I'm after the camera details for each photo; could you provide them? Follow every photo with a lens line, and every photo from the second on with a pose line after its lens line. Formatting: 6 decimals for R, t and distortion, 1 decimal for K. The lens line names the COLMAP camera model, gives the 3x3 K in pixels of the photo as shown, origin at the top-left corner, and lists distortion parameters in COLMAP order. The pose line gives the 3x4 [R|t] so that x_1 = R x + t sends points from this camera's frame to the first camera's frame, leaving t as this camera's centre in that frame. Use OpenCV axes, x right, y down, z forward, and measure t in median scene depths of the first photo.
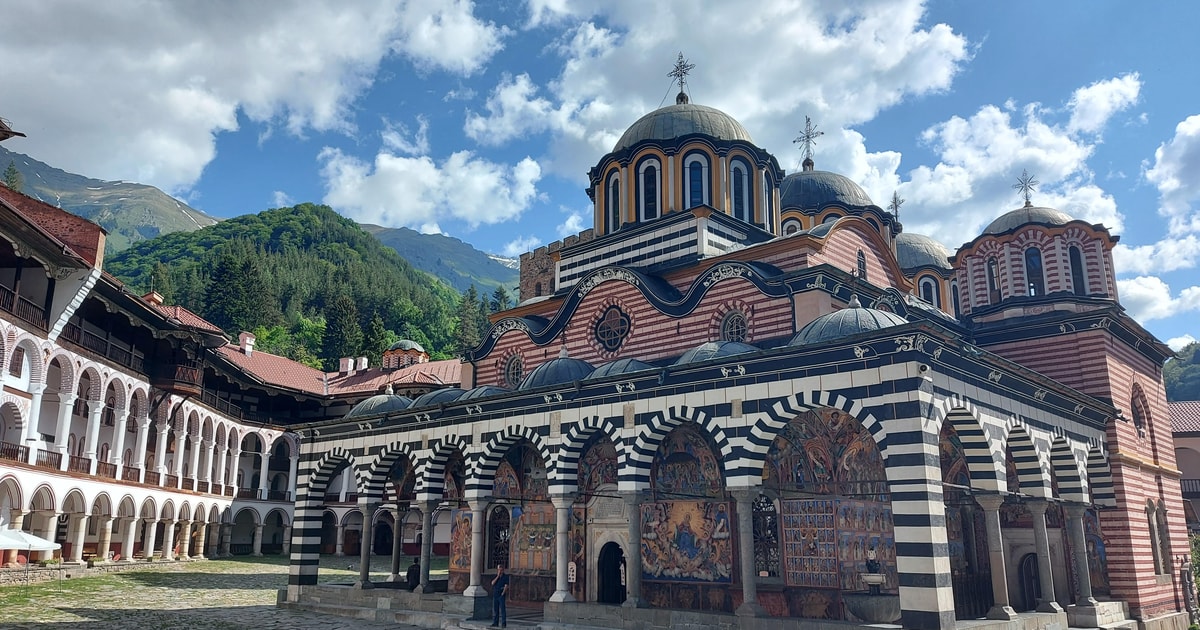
lens RADIAL K [[861.6, 0, 594.4], [0, 861.6, 341.1], [0, 0, 1]] dist [0.140953, -0.210212]
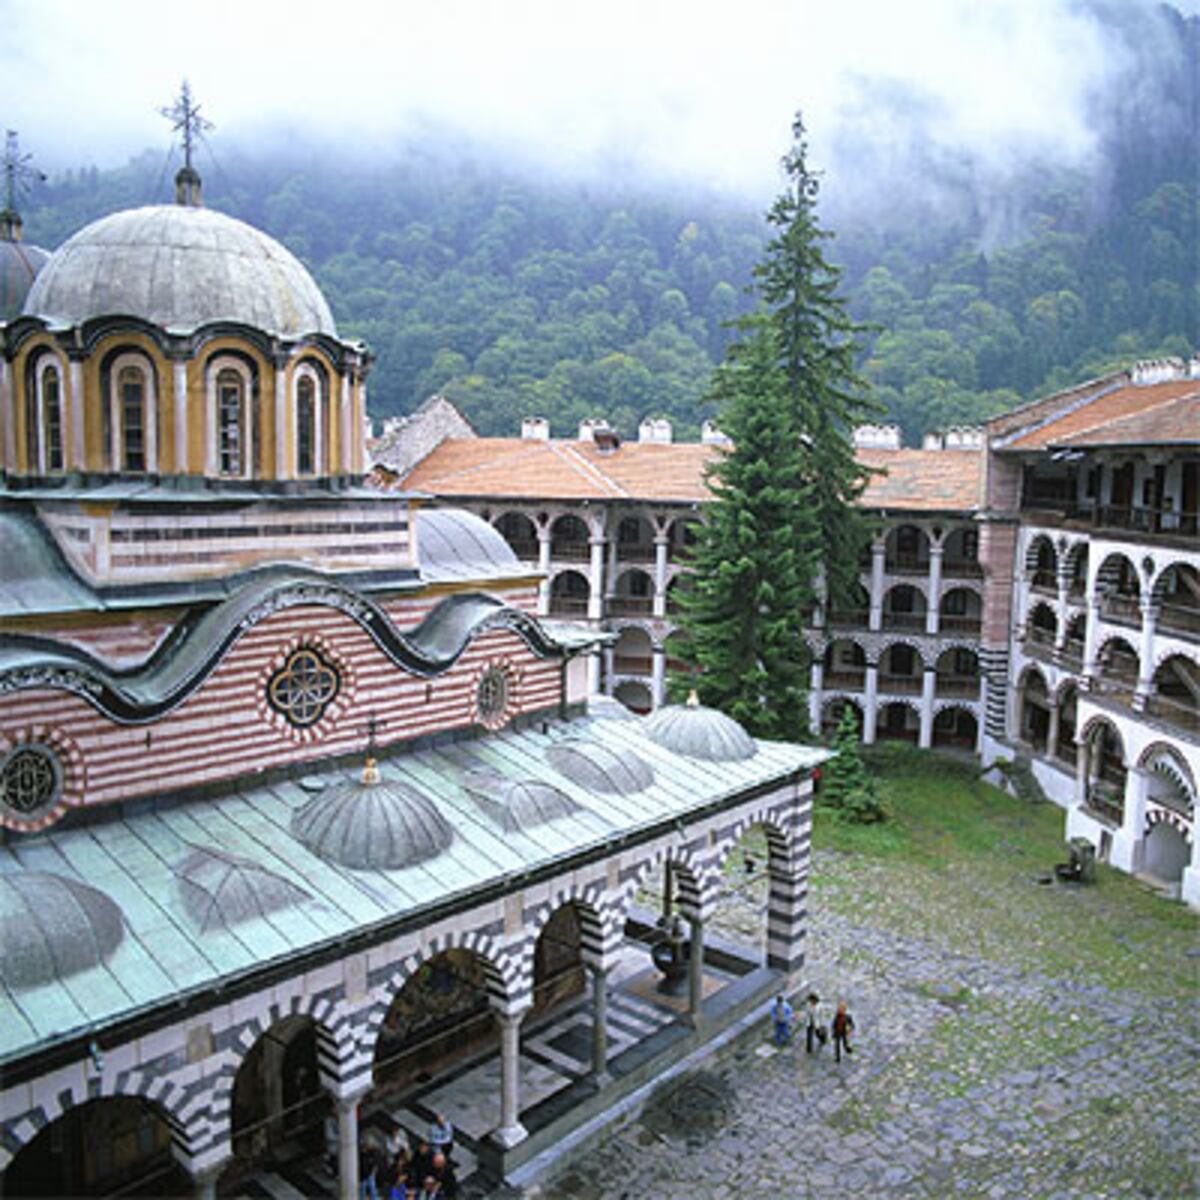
lens RADIAL K [[1063.8, 0, 682.7], [0, 1063.8, 602.1], [0, 0, 1]] dist [-0.085205, 0.060614]
pose [[-0.087340, -0.125691, 0.988217, -0.717426], [-0.253339, 0.962196, 0.099991, -0.212999], [-0.963427, -0.241620, -0.115880, 0.901661]]
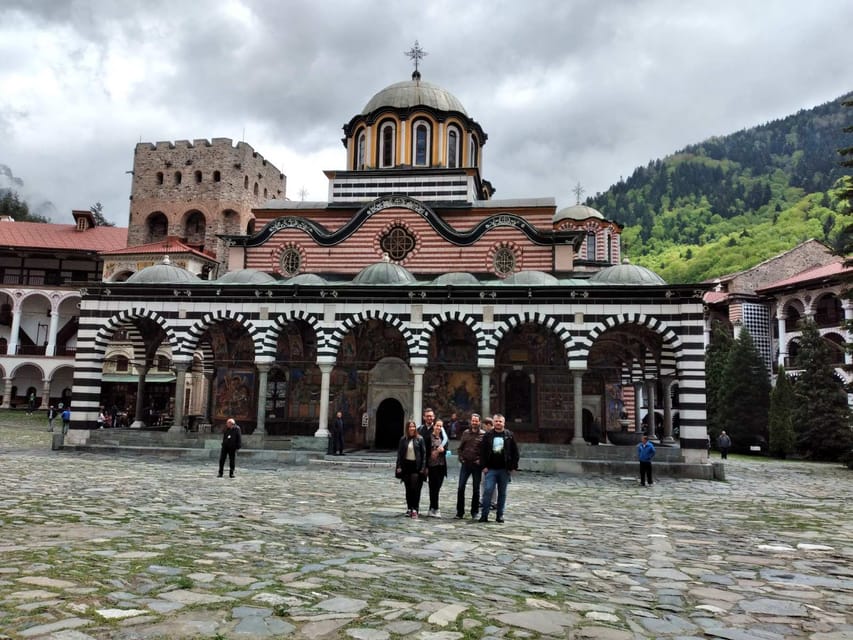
lens RADIAL K [[667.1, 0, 430.5], [0, 667.1, 321.5], [0, 0, 1]] dist [0.180127, -0.526462]
pose [[0.811927, 0.088705, 0.576980, -0.557743], [-0.150487, 0.986786, 0.060057, 0.036934], [-0.564028, -0.135590, 0.814547, 0.111366]]
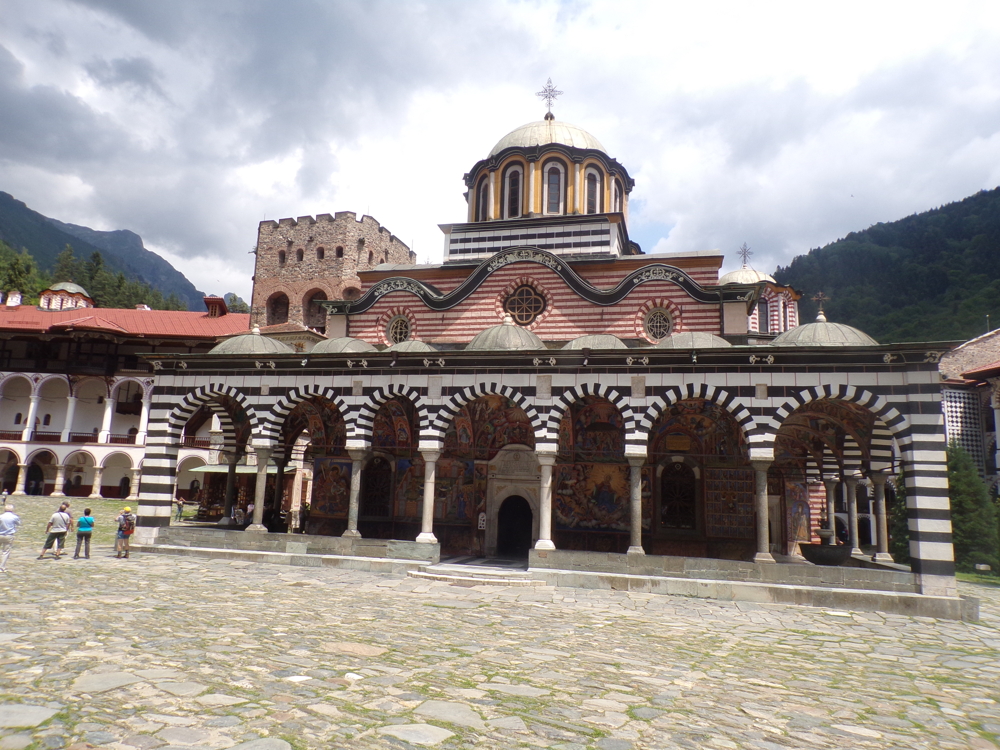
lens RADIAL K [[676.3, 0, 493.5], [0, 676.3, 387.8], [0, 0, 1]] dist [-0.003969, 0.007930]
pose [[0.877328, 0.109706, 0.467183, -0.426935], [-0.142531, 0.989158, 0.035383, 0.067898], [-0.458236, -0.097630, 0.883453, 0.260871]]
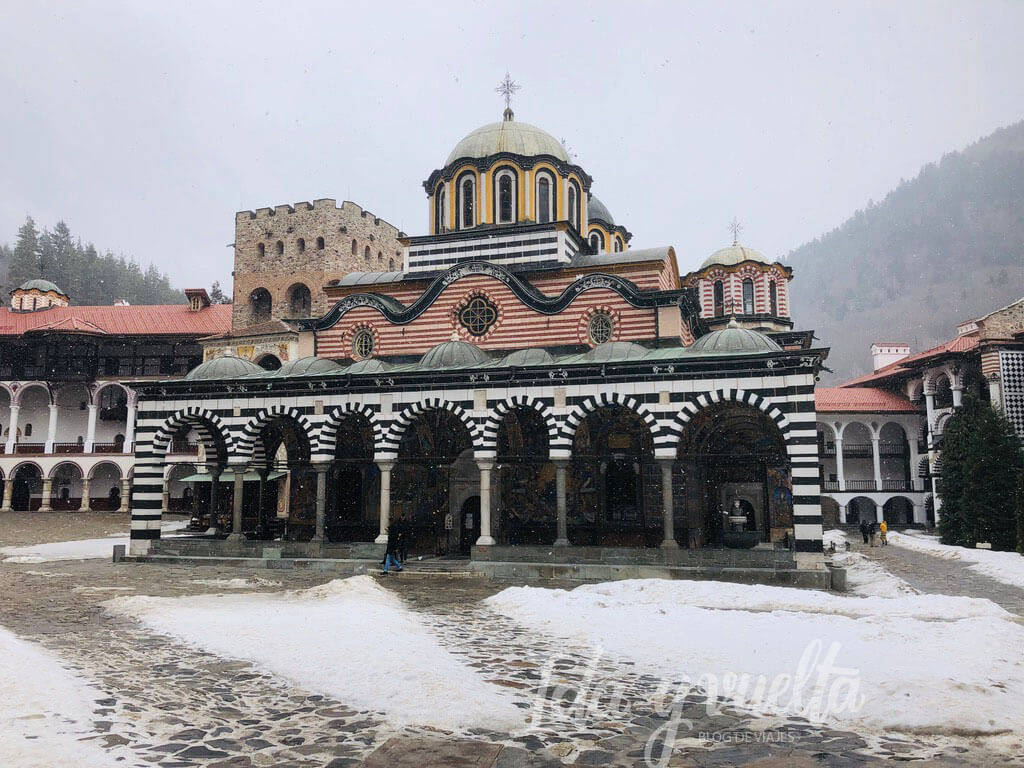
lens RADIAL K [[834.1, 0, 503.4], [0, 834.1, 381.6], [0, 0, 1]] dist [0.178755, -0.636031]
pose [[0.906630, 0.048585, 0.419121, -0.437759], [-0.088365, 0.993183, 0.076017, -0.016582], [-0.412570, -0.105955, 0.904743, -0.042611]]
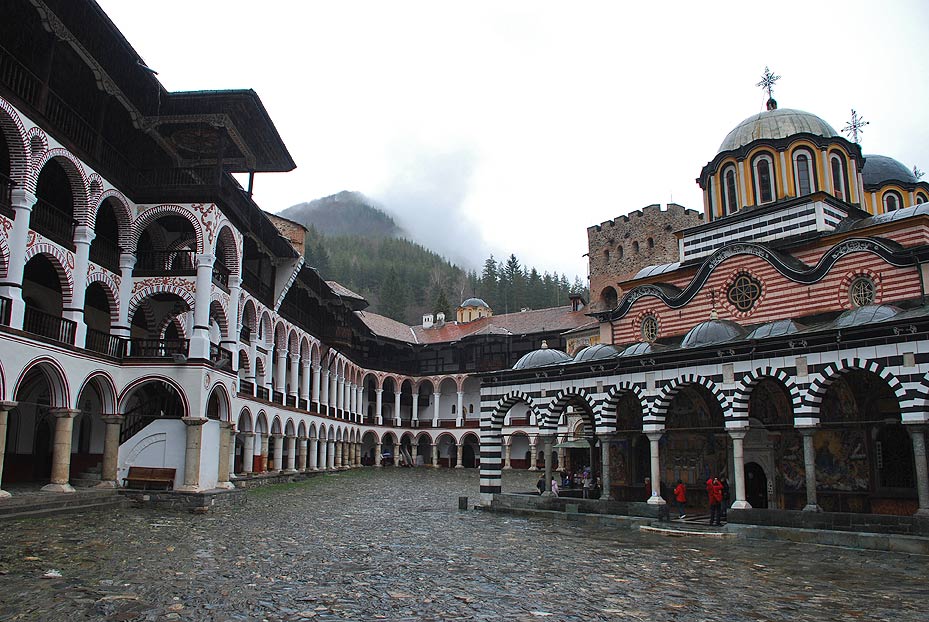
lens RADIAL K [[716.8, 0, 441.7], [0, 716.8, 327.8], [0, 0, 1]] dist [-0.158994, 0.096507]
pose [[0.983300, -0.028111, -0.179807, -0.239180], [0.037223, 0.998177, 0.047506, -0.030250], [0.178144, -0.053405, 0.982554, -0.067891]]
